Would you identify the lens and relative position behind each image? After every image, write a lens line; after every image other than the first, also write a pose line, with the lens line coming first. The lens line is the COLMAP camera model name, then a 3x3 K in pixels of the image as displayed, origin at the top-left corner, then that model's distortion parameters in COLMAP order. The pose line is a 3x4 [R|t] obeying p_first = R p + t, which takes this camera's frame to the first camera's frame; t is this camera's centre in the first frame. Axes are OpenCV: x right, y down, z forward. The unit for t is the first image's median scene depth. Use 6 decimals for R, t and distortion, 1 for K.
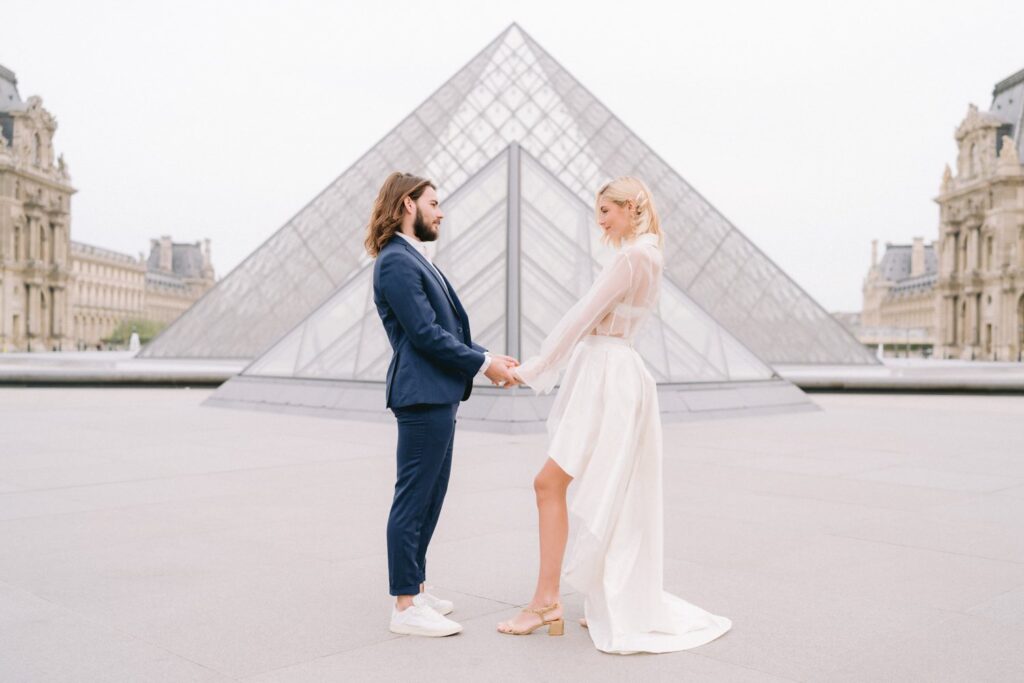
lens RADIAL K [[952.4, 0, 511.8], [0, 952.4, 347.4], [0, 0, 1]] dist [-0.011955, 0.000000]
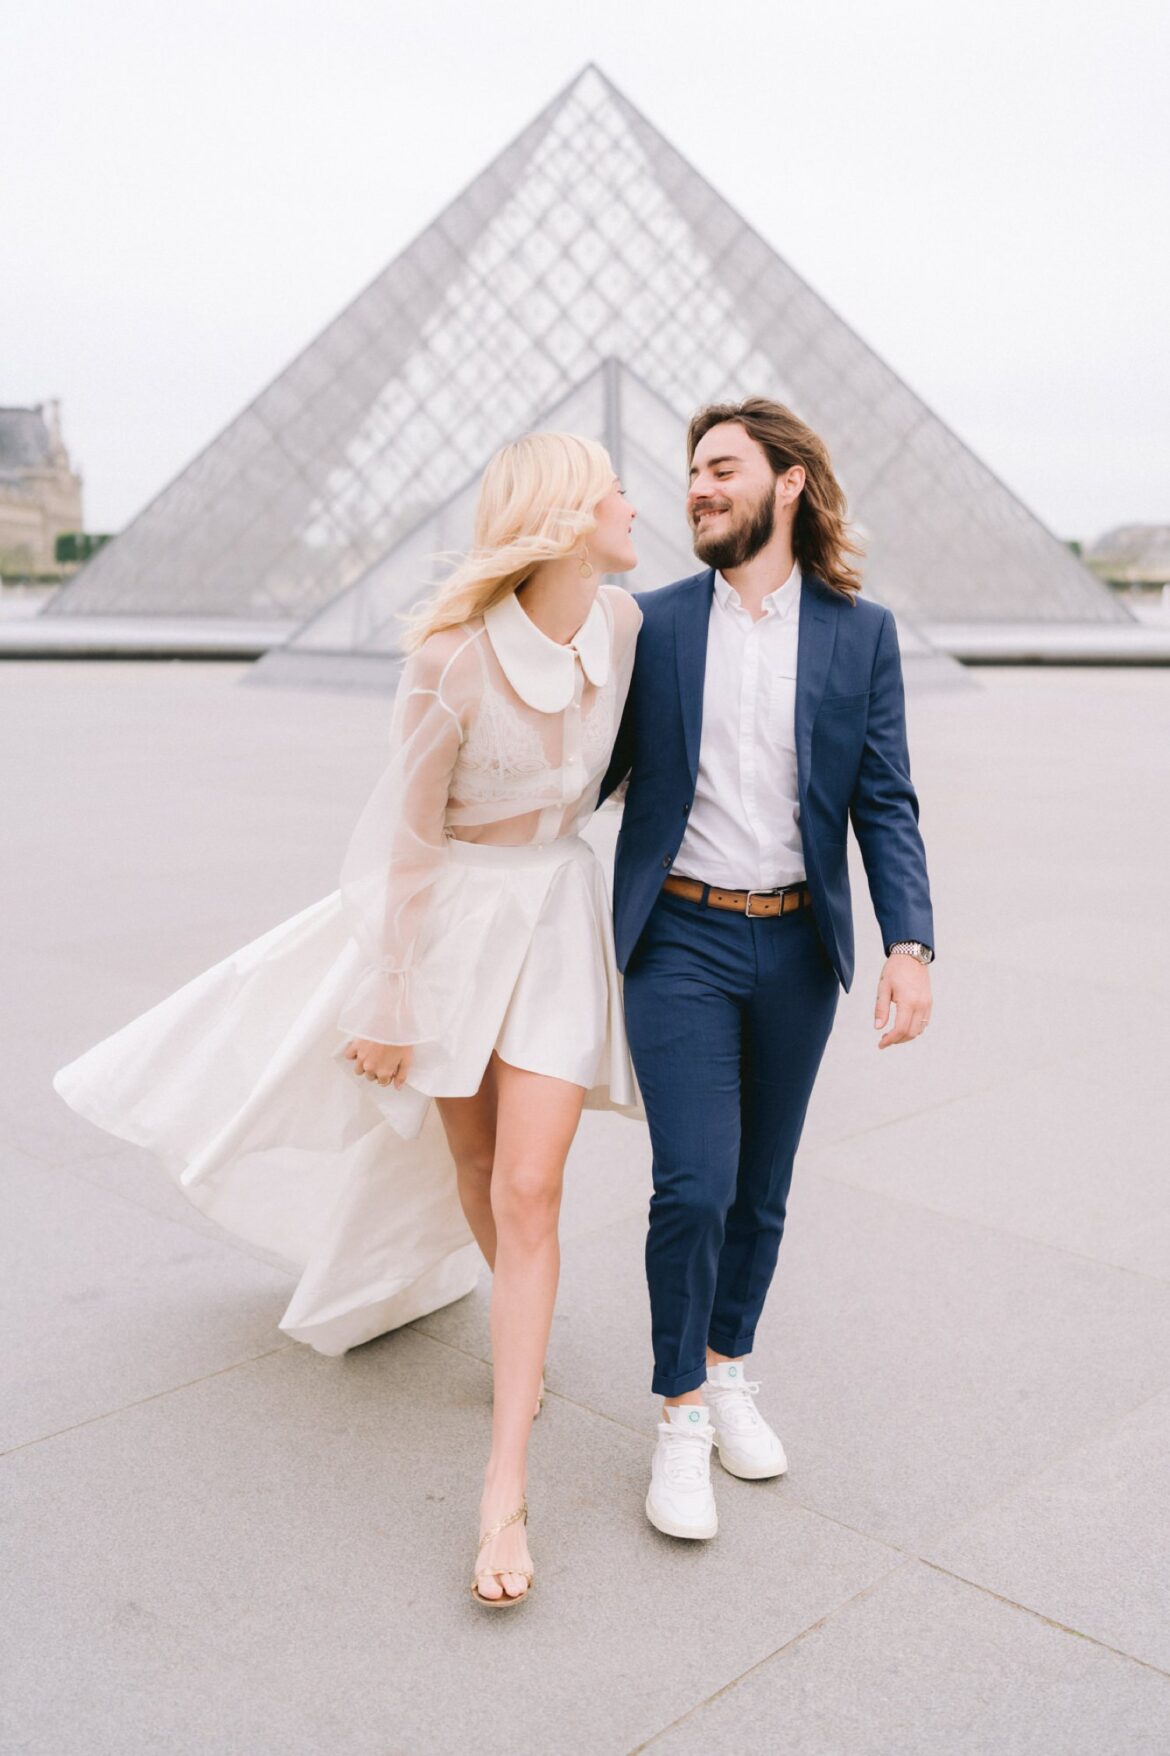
lens RADIAL K [[1633.3, 0, 593.8], [0, 1633.3, 867.3], [0, 0, 1]] dist [-0.011955, 0.000000]
pose [[0.999946, -0.003150, 0.009934, -0.008018], [0.001406, 0.985281, 0.170937, -0.007846], [-0.010326, -0.170914, 0.985232, -0.135052]]
